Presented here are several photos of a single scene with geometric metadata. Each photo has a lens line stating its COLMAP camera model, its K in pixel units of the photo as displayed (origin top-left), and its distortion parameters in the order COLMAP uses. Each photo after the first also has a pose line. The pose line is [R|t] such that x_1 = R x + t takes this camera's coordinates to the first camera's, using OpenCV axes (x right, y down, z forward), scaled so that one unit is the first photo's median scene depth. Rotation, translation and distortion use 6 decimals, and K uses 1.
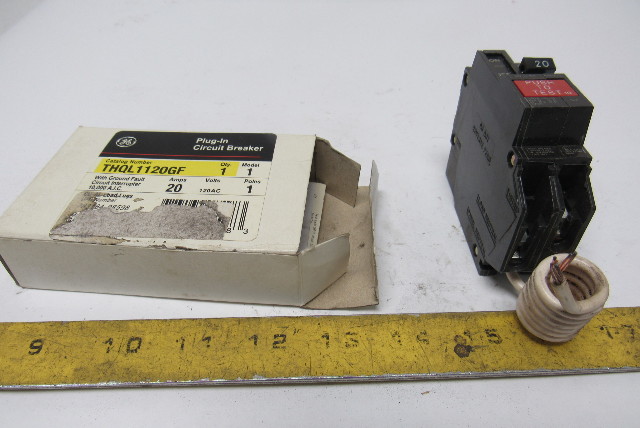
lens RADIAL K [[457.6, 0, 317.1], [0, 457.6, 214.4], [0, 0, 1]] dist [-0.022693, -0.005662]
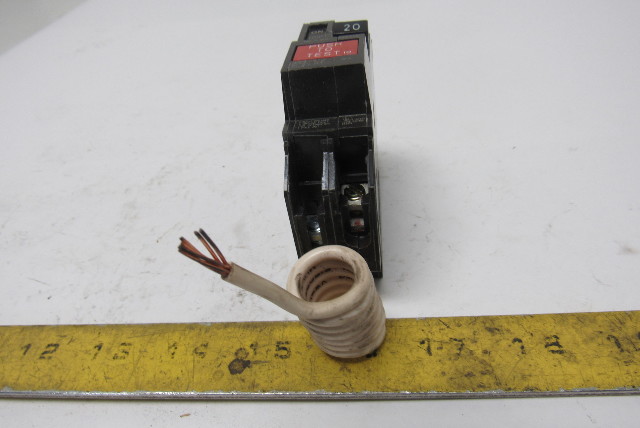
lens RADIAL K [[457.6, 0, 318.2], [0, 457.6, 213.4], [0, 0, 1]] dist [-0.022693, -0.005662]
pose [[0.988562, -0.033590, -0.147024, 0.583711], [0.025167, 0.997953, -0.058785, 0.070296], [0.148698, 0.054412, 0.987385, 0.174914]]
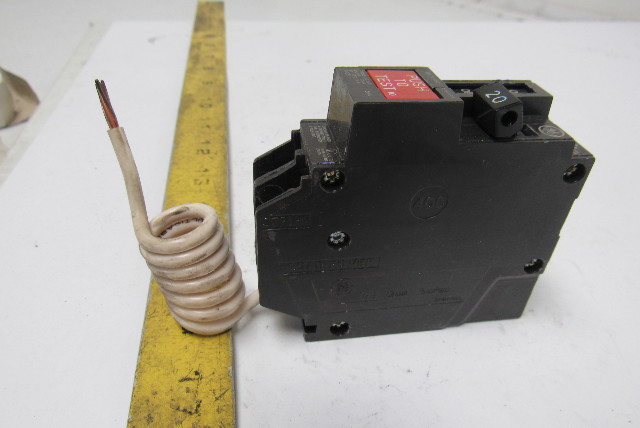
lens RADIAL K [[457.6, 0, 321.6], [0, 457.6, 211.1], [0, 0, 1]] dist [-0.022693, -0.005662]
pose [[0.145155, 0.597425, -0.788679, 1.092780], [-0.702611, 0.623469, 0.342964, -0.300727], [0.696611, 0.504352, 0.510257, 0.649208]]
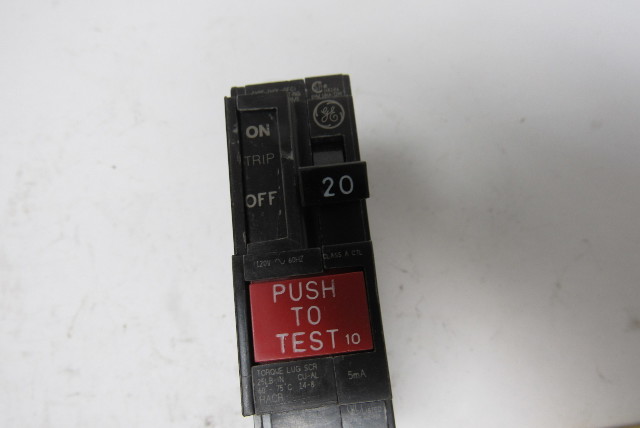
lens RADIAL K [[457.6, 0, 319.7], [0, 457.6, 214.6], [0, 0, 1]] dist [-0.022693, -0.005662]
pose [[0.994833, -0.101509, 0.001898, 0.505833], [0.082275, 0.817001, 0.570736, -0.599914], [-0.059485, -0.567631, 0.821131, 0.663483]]
